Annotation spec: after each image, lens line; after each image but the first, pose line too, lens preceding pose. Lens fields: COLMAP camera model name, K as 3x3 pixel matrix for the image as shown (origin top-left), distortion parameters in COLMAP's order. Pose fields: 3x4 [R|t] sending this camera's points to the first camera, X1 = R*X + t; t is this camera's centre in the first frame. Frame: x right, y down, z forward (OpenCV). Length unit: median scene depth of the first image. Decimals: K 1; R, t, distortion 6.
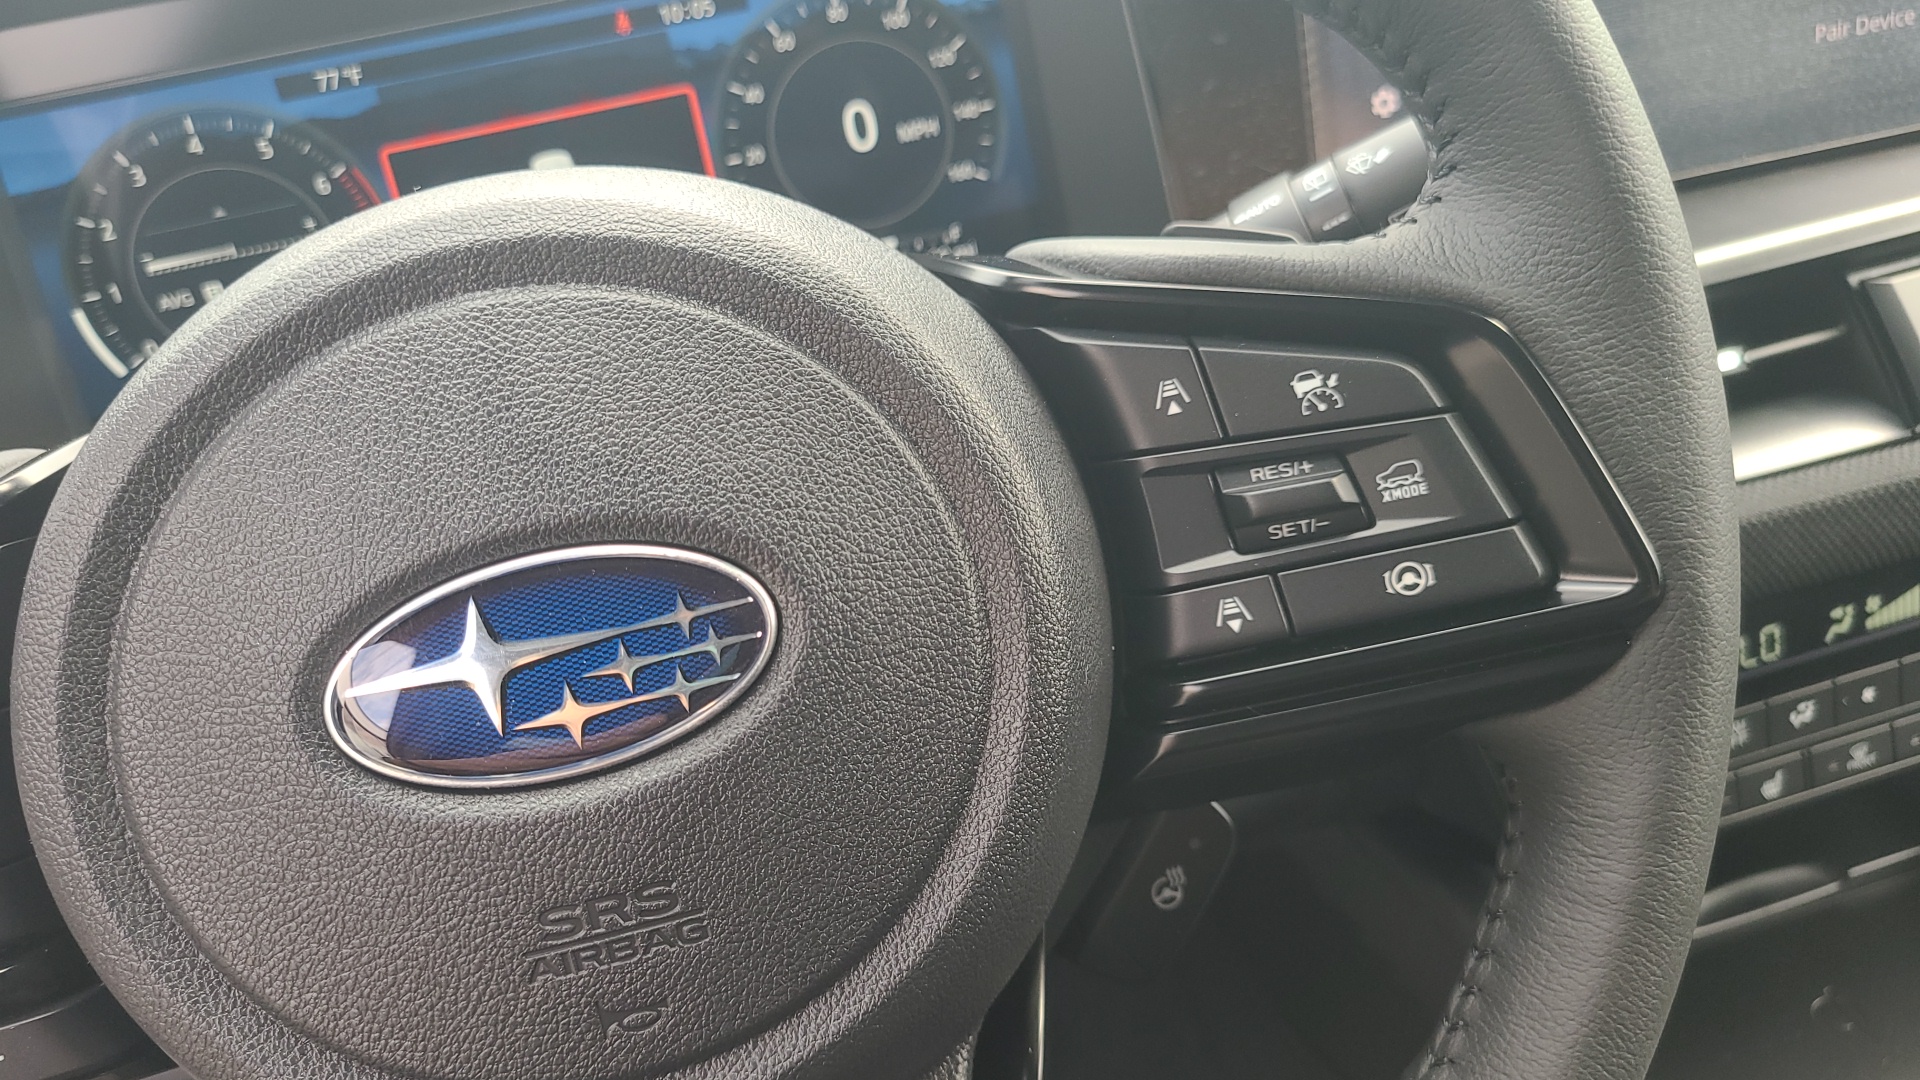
lens RADIAL K [[1441.6, 0, 918.3], [0, 1441.6, 530.9], [0, 0, 1]] dist [0.061676, -0.051731]
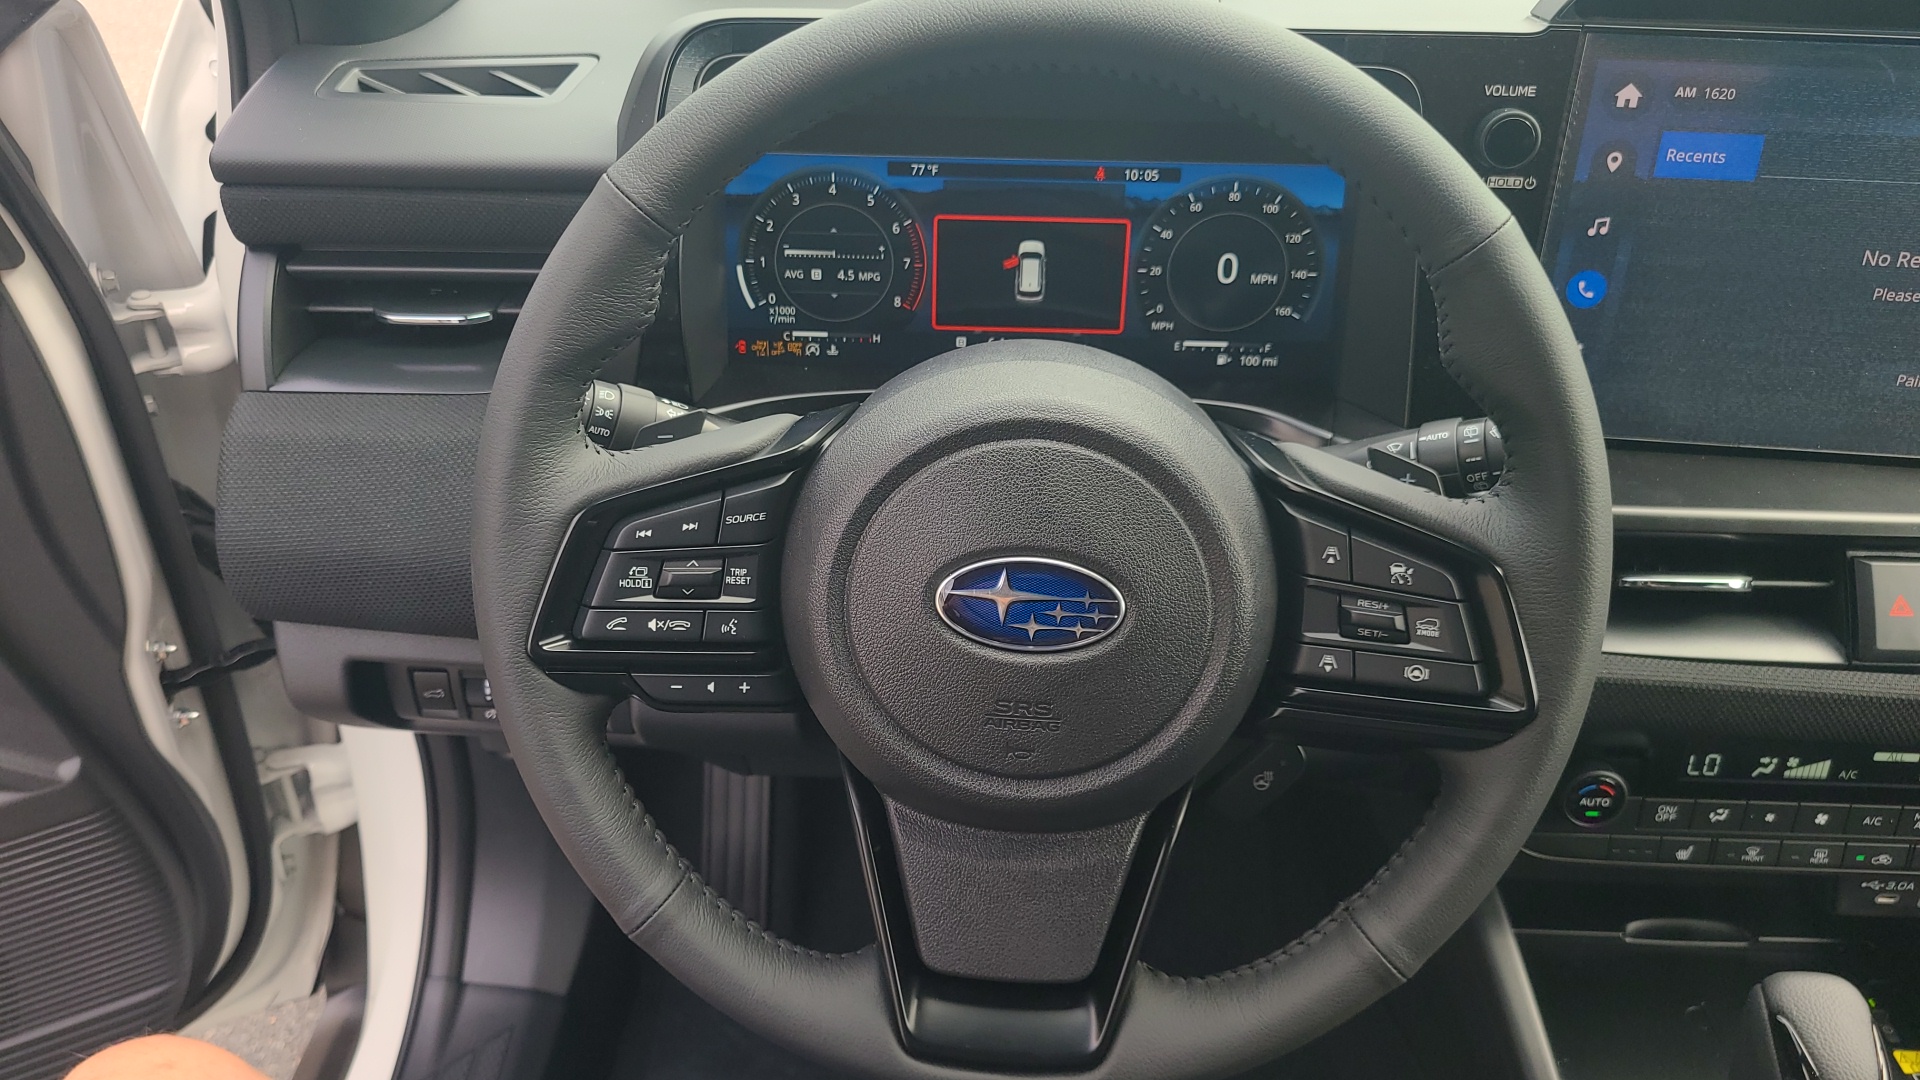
lens RADIAL K [[1441.6, 0, 948.3], [0, 1441.6, 533.5], [0, 0, 1]] dist [0.061676, -0.051731]
pose [[0.949556, 0.288782, -0.122262, -0.094582], [-0.274673, 0.954009, 0.120093, -0.206080], [0.151320, -0.080453, 0.985205, -1.046050]]
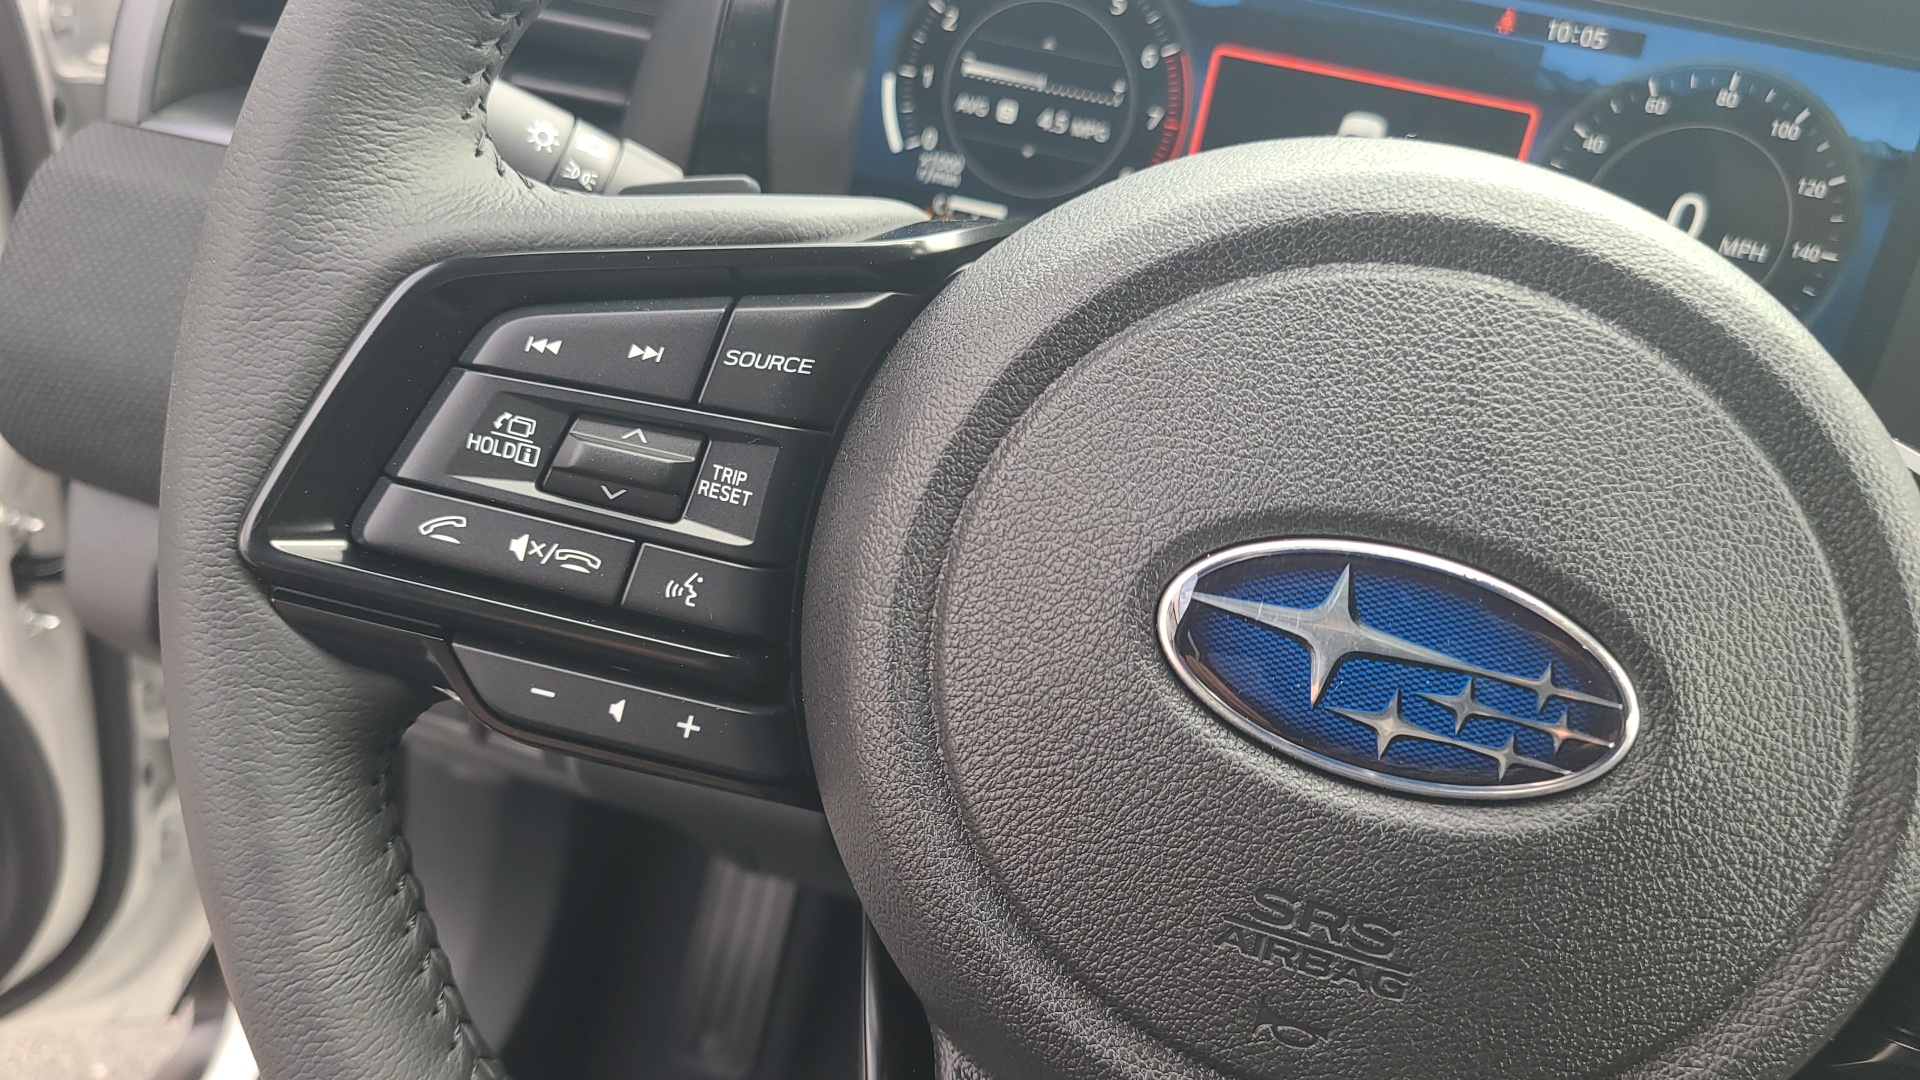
lens RADIAL K [[1441.6, 0, 960.2], [0, 1441.6, 529.4], [0, 0, 1]] dist [0.061676, -0.051731]
pose [[0.858829, 0.463488, -0.218154, -0.255295], [-0.457129, 0.885617, 0.081948, 0.049718], [0.231183, 0.029345, 0.972468, 0.003663]]
